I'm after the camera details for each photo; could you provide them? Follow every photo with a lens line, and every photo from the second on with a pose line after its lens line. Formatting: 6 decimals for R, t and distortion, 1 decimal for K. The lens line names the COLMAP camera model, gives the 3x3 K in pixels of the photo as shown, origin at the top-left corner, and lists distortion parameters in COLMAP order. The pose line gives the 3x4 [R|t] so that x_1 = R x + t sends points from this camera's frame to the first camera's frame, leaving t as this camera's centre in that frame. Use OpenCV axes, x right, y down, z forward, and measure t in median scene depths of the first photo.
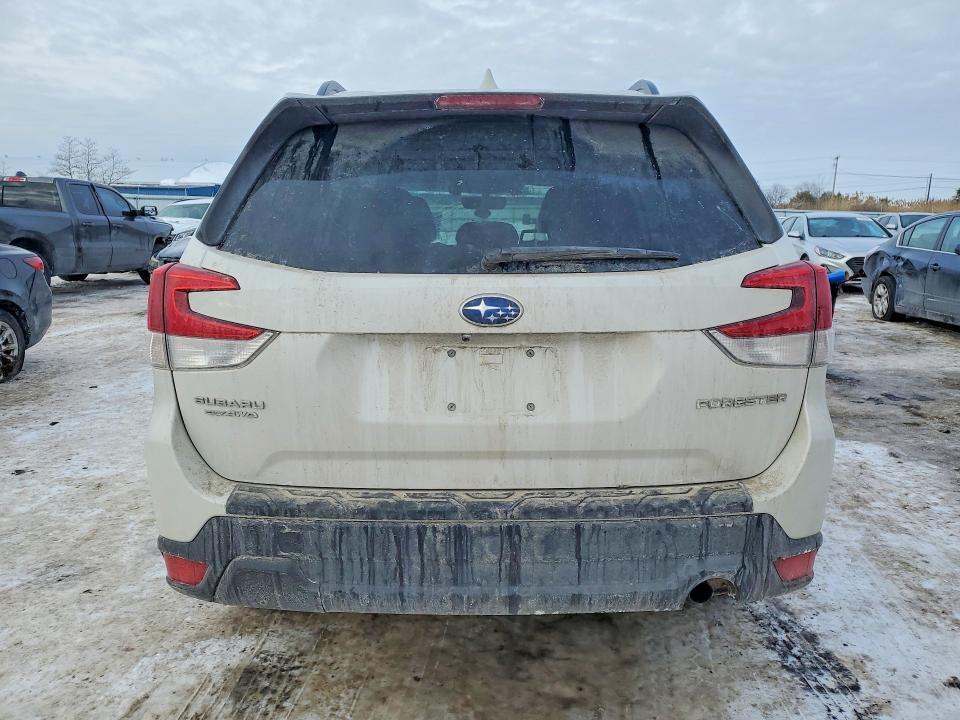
lens RADIAL K [[778.8, 0, 480.0], [0, 778.8, 360.0], [0, 0, 1]] dist [0.009173, 0.005740]
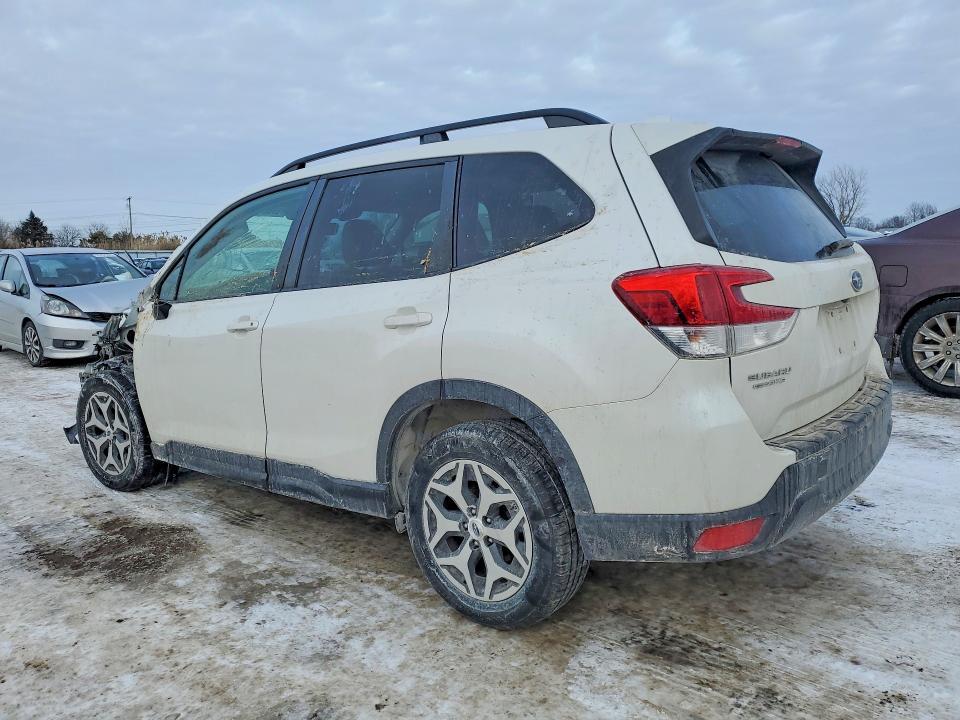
lens RADIAL K [[797.5, 0, 480.0], [0, 797.5, 360.0], [0, 0, 1]] dist [-0.000703, 0.001994]
pose [[0.605002, -0.132316, 0.785153, -1.238872], [0.176137, 0.983906, 0.030087, -0.065849], [-0.776497, 0.120092, 0.618571, 0.459728]]
